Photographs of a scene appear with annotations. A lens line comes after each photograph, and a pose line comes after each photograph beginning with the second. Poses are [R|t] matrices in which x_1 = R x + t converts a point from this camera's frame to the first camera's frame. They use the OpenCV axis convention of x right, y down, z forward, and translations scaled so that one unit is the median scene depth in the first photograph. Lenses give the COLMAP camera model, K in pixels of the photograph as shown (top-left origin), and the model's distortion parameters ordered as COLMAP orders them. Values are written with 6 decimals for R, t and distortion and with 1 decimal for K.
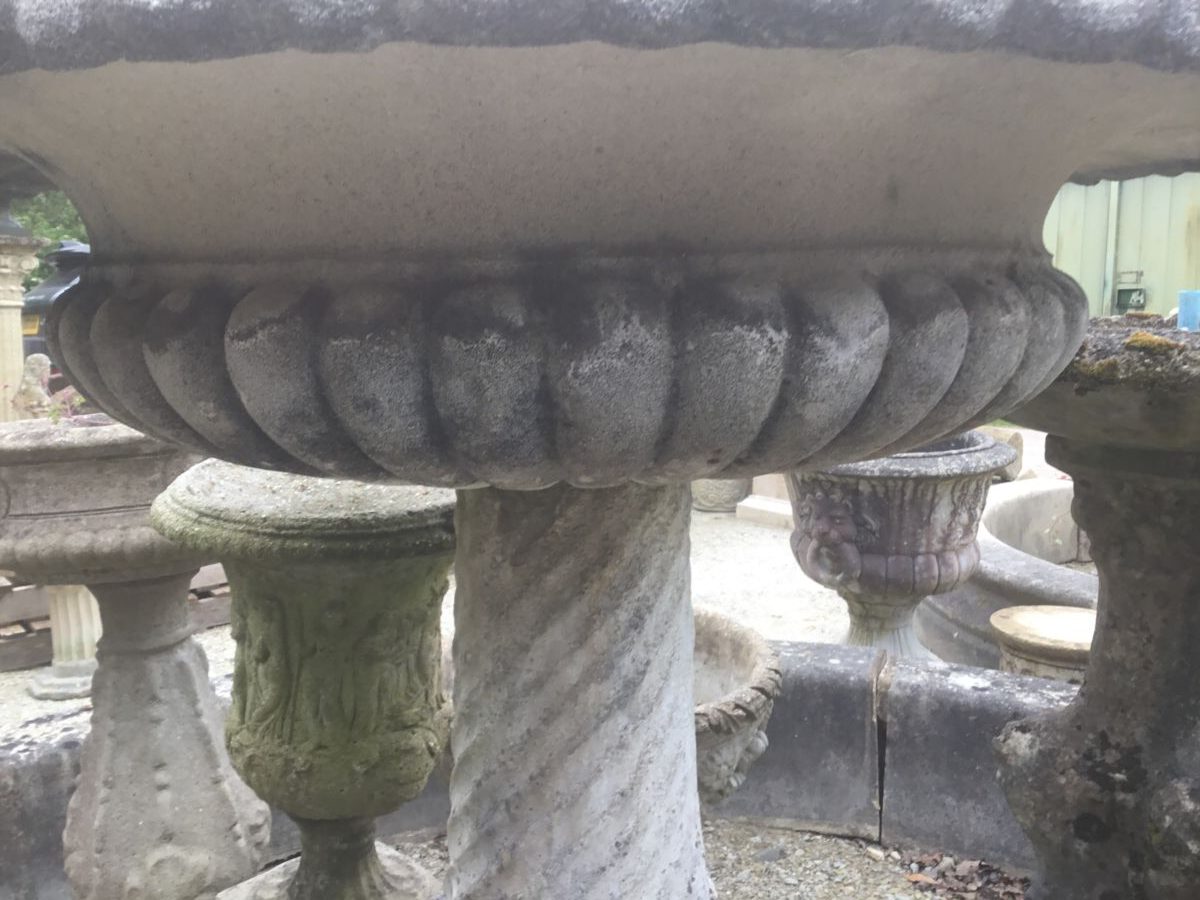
lens RADIAL K [[1072.4, 0, 601.8], [0, 1072.4, 444.1], [0, 0, 1]] dist [0.122757, -0.228275]
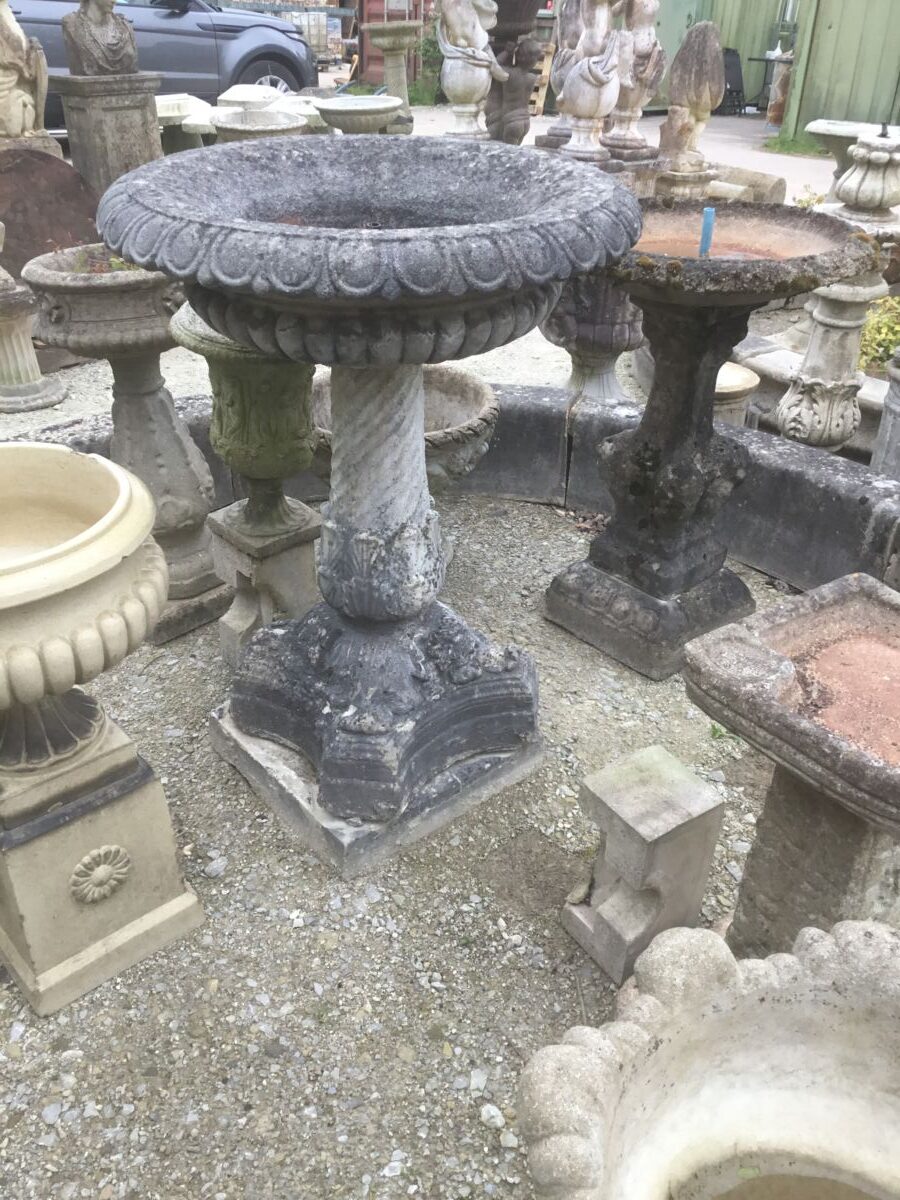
lens RADIAL K [[1072.4, 0, 450.0], [0, 1072.4, 600.0], [0, 0, 1]] dist [0.122757, -0.228275]
pose [[0.999346, 0.003627, 0.035985, 0.027527], [-0.017505, 0.919170, 0.393473, -0.200596], [-0.031649, -0.393845, 0.918632, -0.761682]]
